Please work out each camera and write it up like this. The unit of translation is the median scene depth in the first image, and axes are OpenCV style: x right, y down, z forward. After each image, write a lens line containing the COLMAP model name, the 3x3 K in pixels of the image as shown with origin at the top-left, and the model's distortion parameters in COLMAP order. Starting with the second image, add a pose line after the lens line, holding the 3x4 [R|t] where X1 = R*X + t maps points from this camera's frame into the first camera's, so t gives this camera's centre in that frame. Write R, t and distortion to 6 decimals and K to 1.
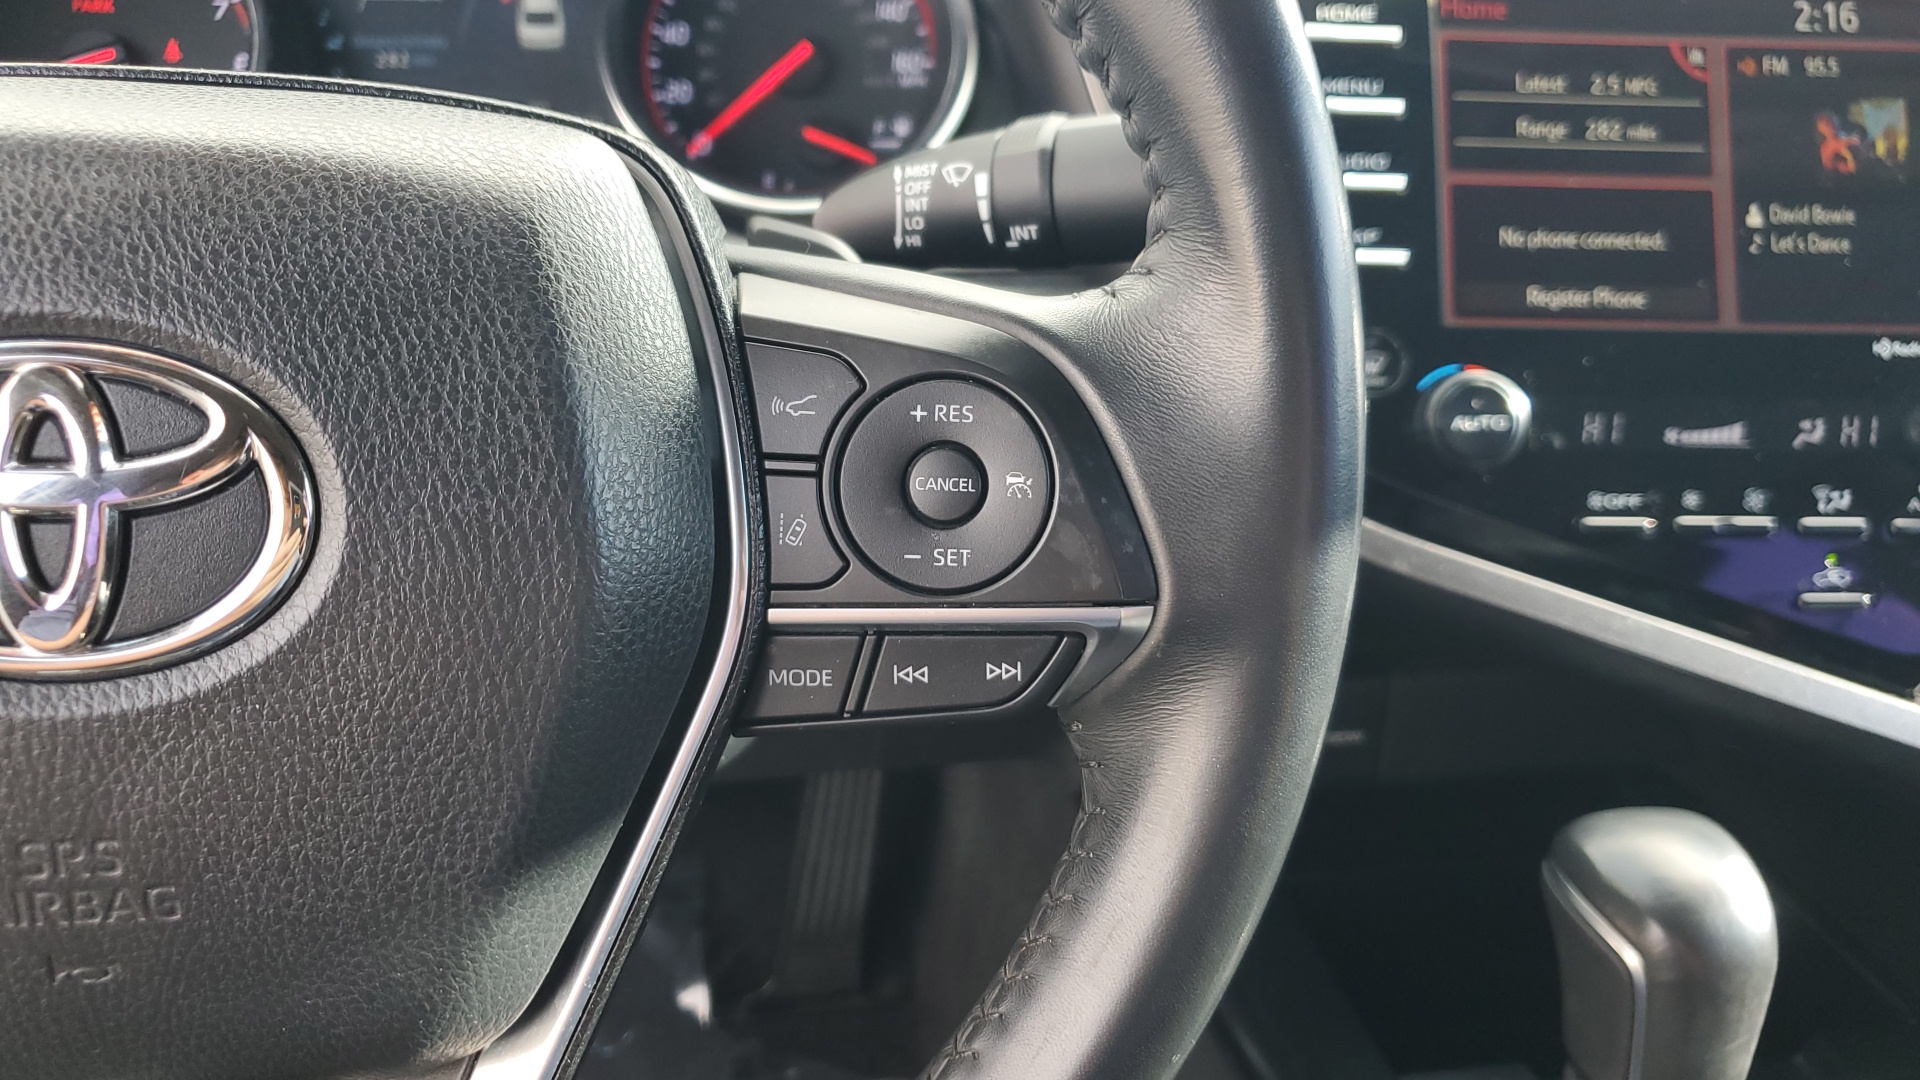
lens RADIAL K [[1531.8, 0, 960.0], [0, 1531.8, 540.0], [0, 0, 1]] dist [-0.010256, 0.051608]
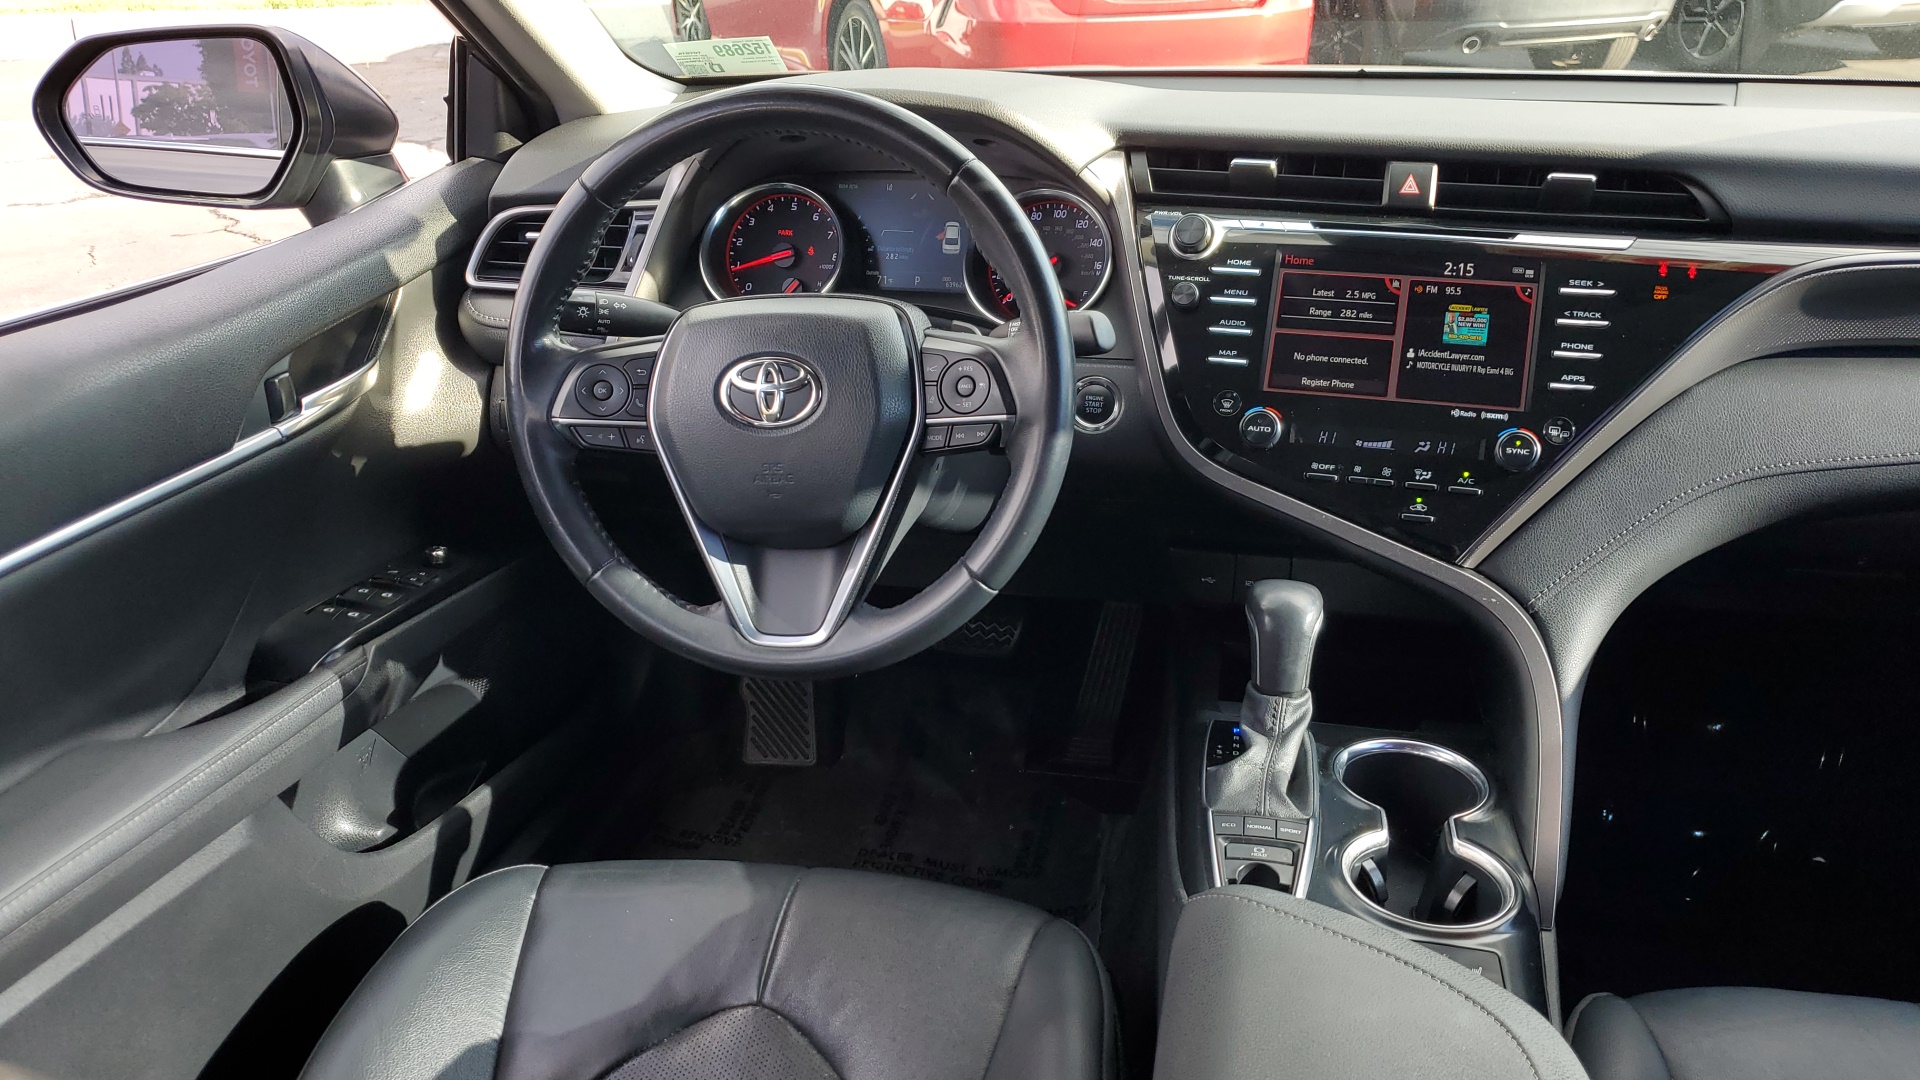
lens RADIAL K [[1439.6, 0, 960.0], [0, 1439.6, 540.0], [0, 0, 1]] dist [0.226982, -0.629313]
pose [[0.930860, 0.105622, -0.349776, 0.694382], [-0.117028, 0.993061, -0.011571, 0.179682], [0.346127, 0.051705, 0.936762, -1.326534]]
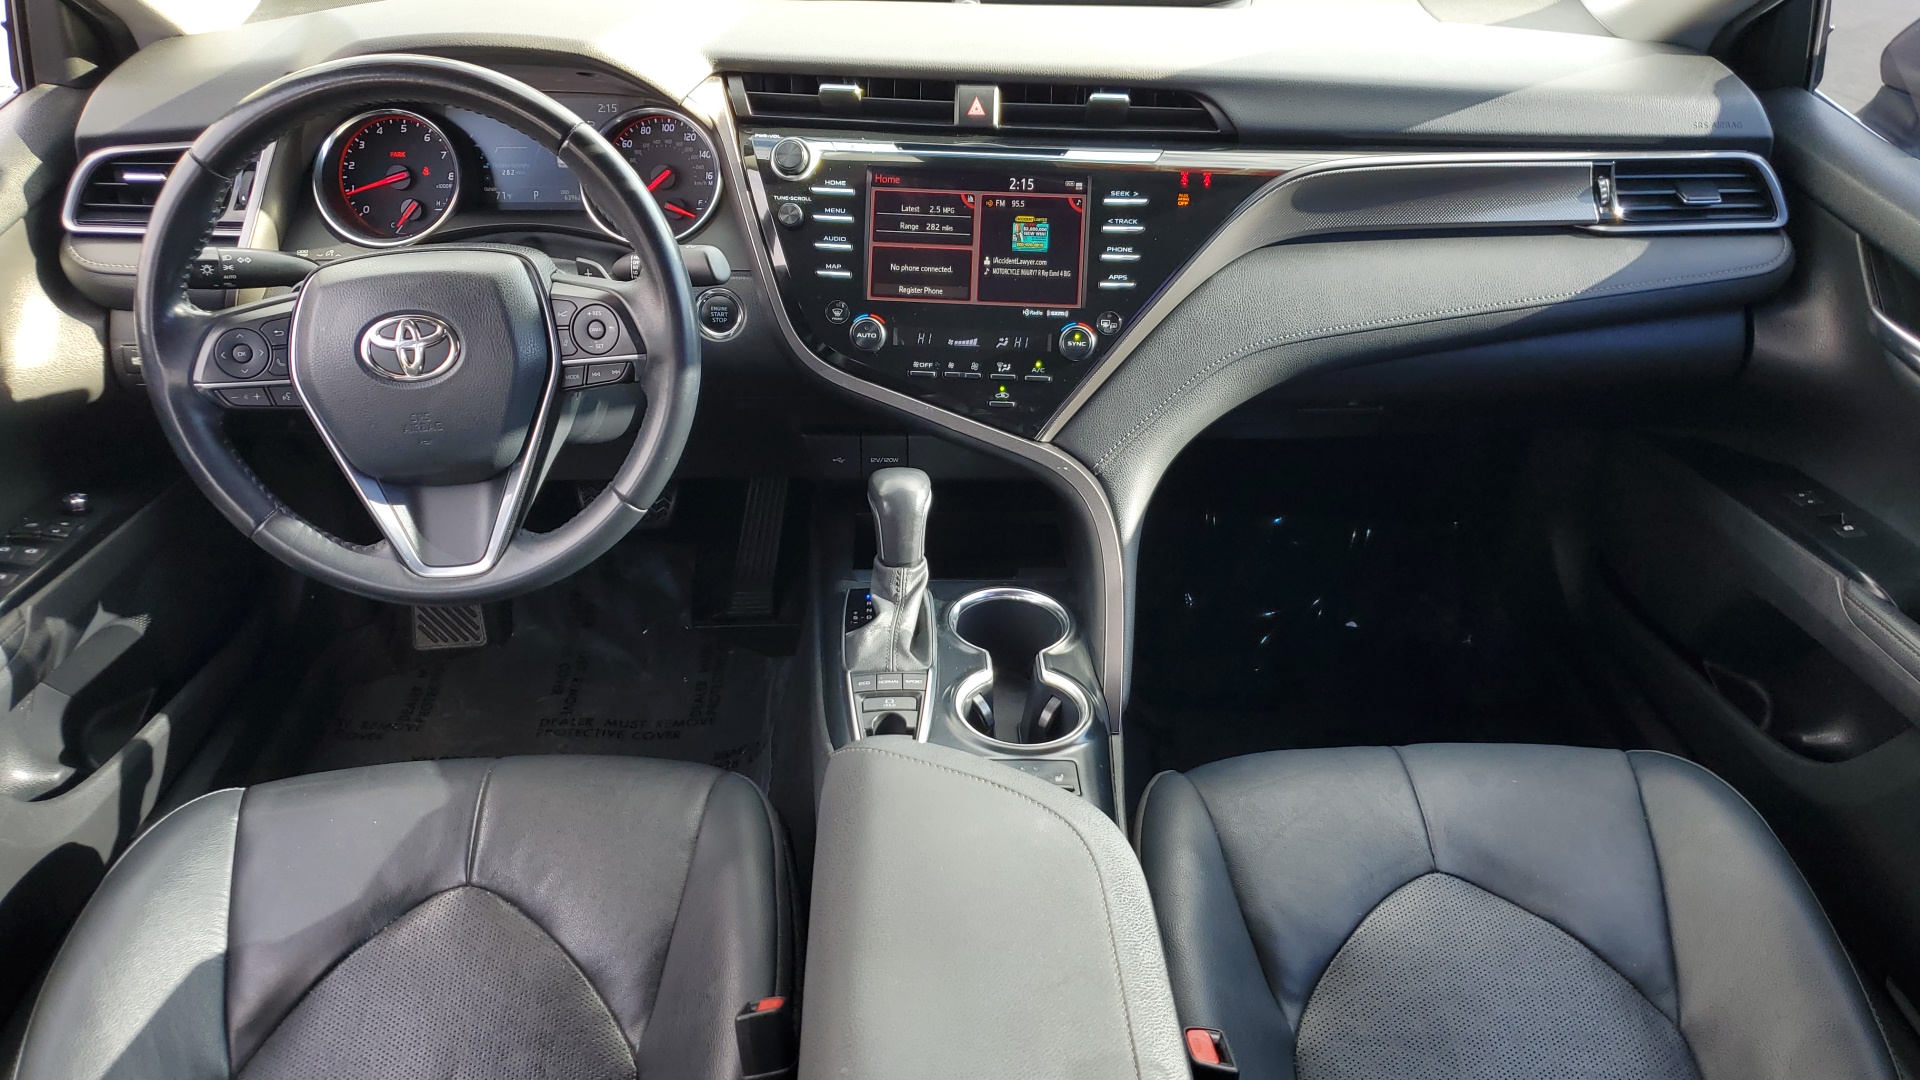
lens RADIAL K [[1418.8, 0, 925.7], [0, 1418.8, 566.8], [0, 0, 1]] dist [0.032051, 0.000729]
pose [[0.989781, 0.051265, -0.133058, 0.777221], [-0.036749, 0.993324, 0.109346, 0.055331], [0.137776, -0.103339, 0.985058, -1.548425]]
